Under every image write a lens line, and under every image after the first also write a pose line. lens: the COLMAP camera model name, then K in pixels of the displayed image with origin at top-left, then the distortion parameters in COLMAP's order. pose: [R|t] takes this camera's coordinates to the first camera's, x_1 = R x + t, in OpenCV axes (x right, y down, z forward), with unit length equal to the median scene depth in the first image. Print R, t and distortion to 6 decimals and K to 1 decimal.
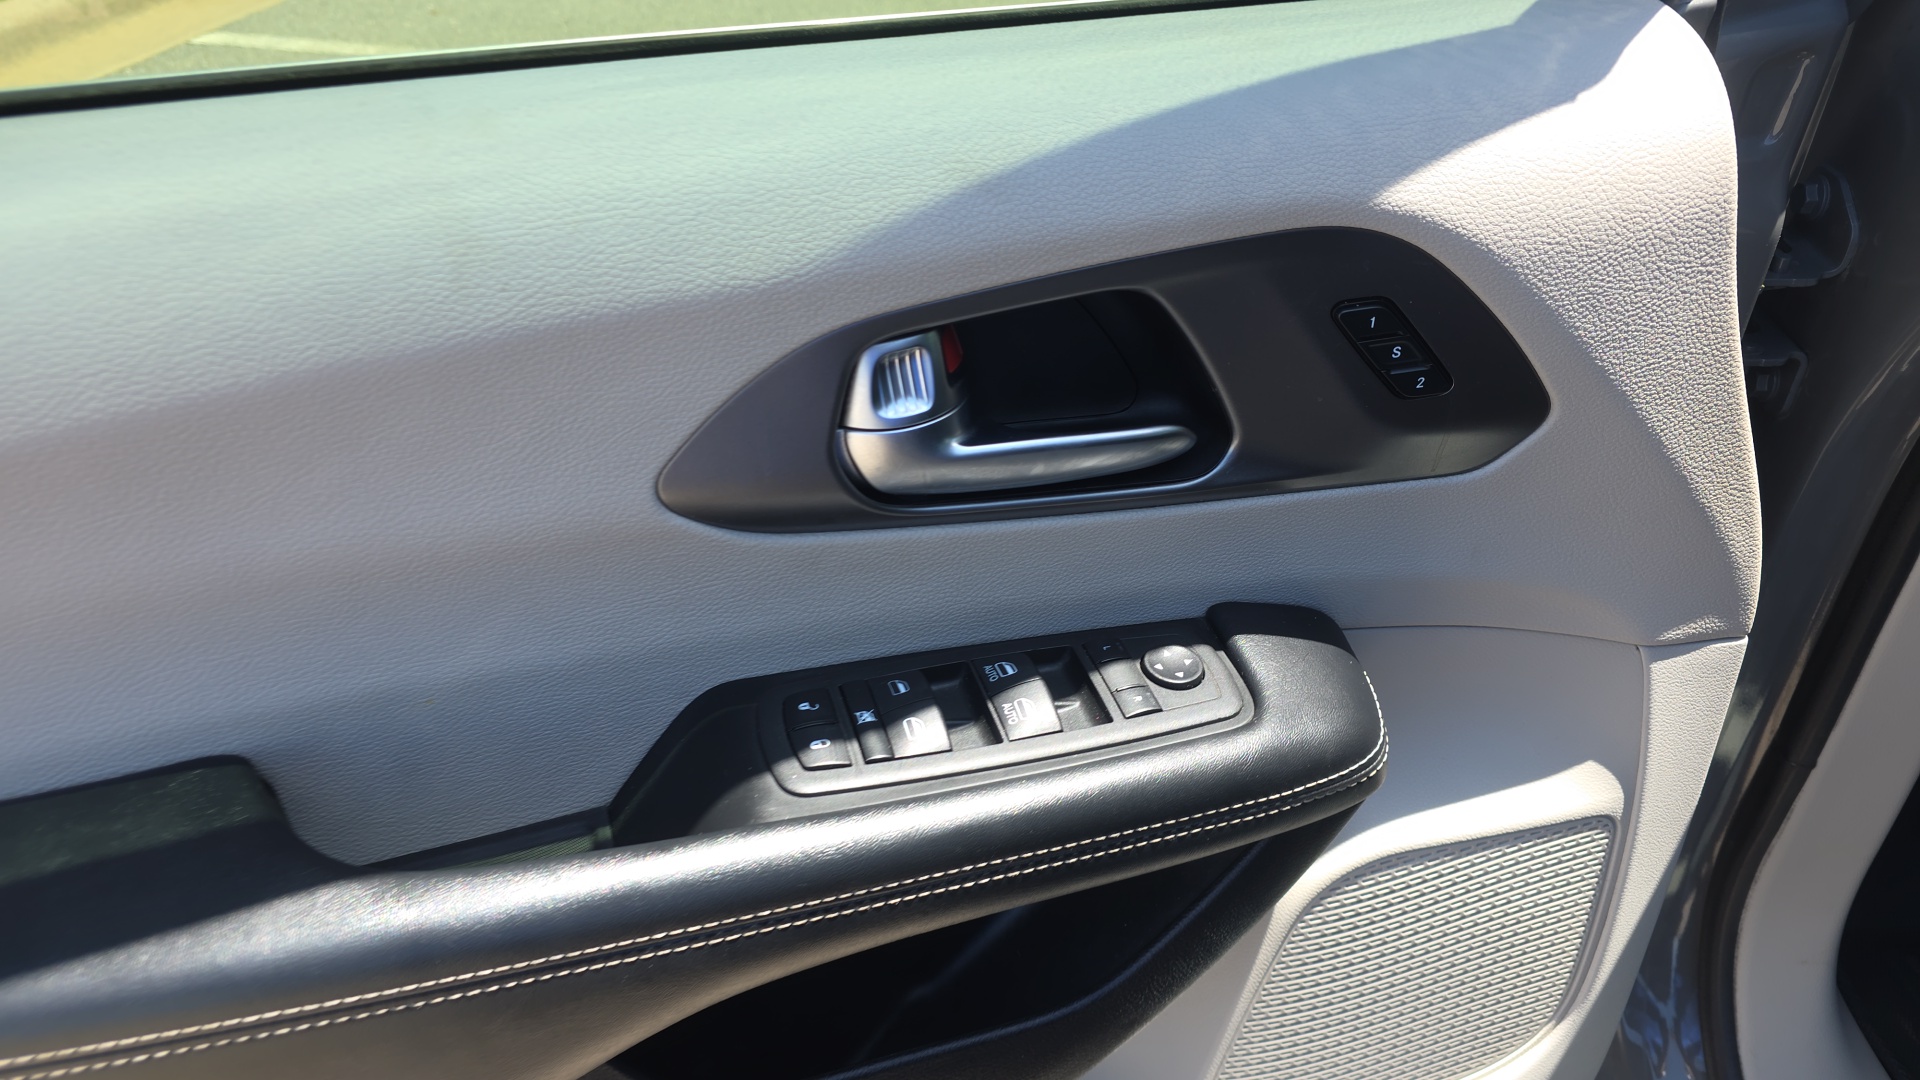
lens RADIAL K [[1318.0, 0, 967.5], [0, 1318.0, 549.2], [0, 0, 1]] dist [0.050178, -0.052135]
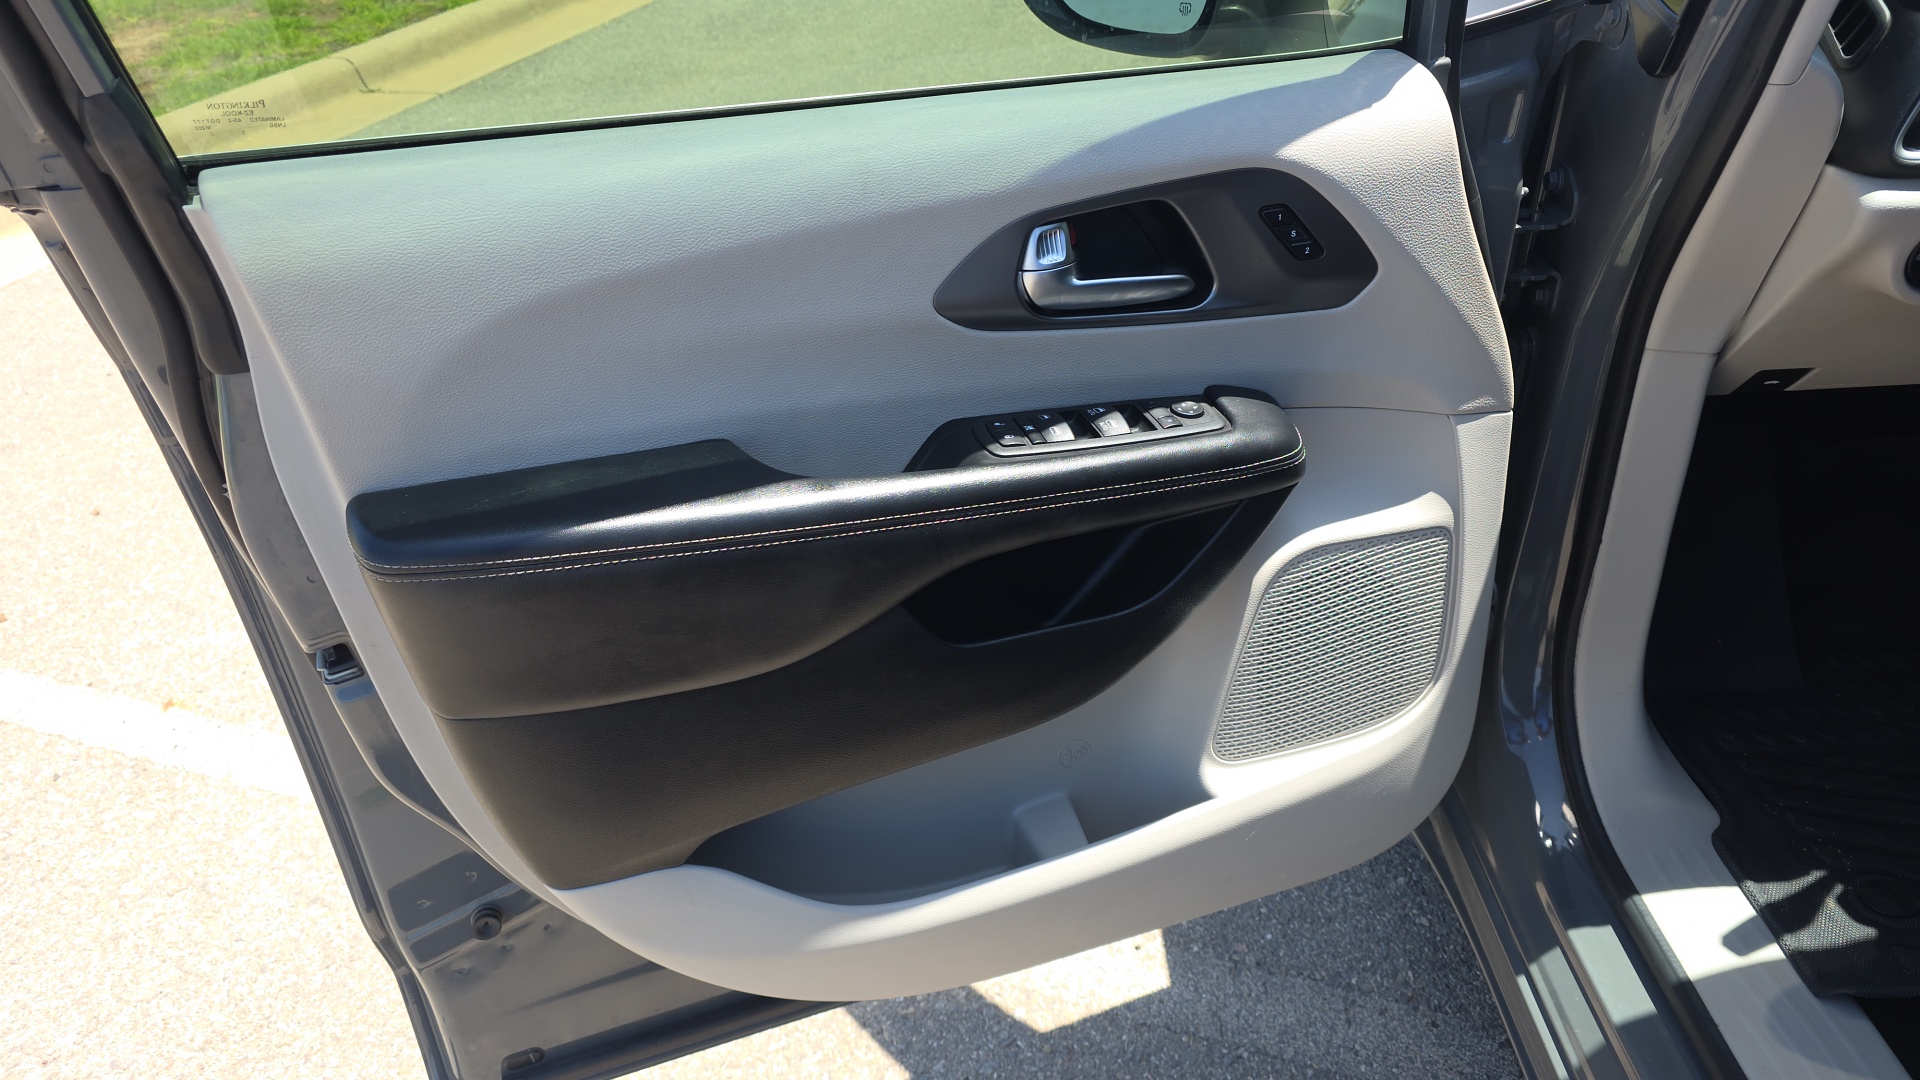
lens RADIAL K [[1318.0, 0, 951.7], [0, 1318.0, 534.0], [0, 0, 1]] dist [0.050178, -0.052135]
pose [[0.999566, -0.023905, -0.017198, -0.164513], [0.021942, 0.994076, -0.106448, 0.494385], [0.019641, 0.106024, 0.994170, -0.931302]]
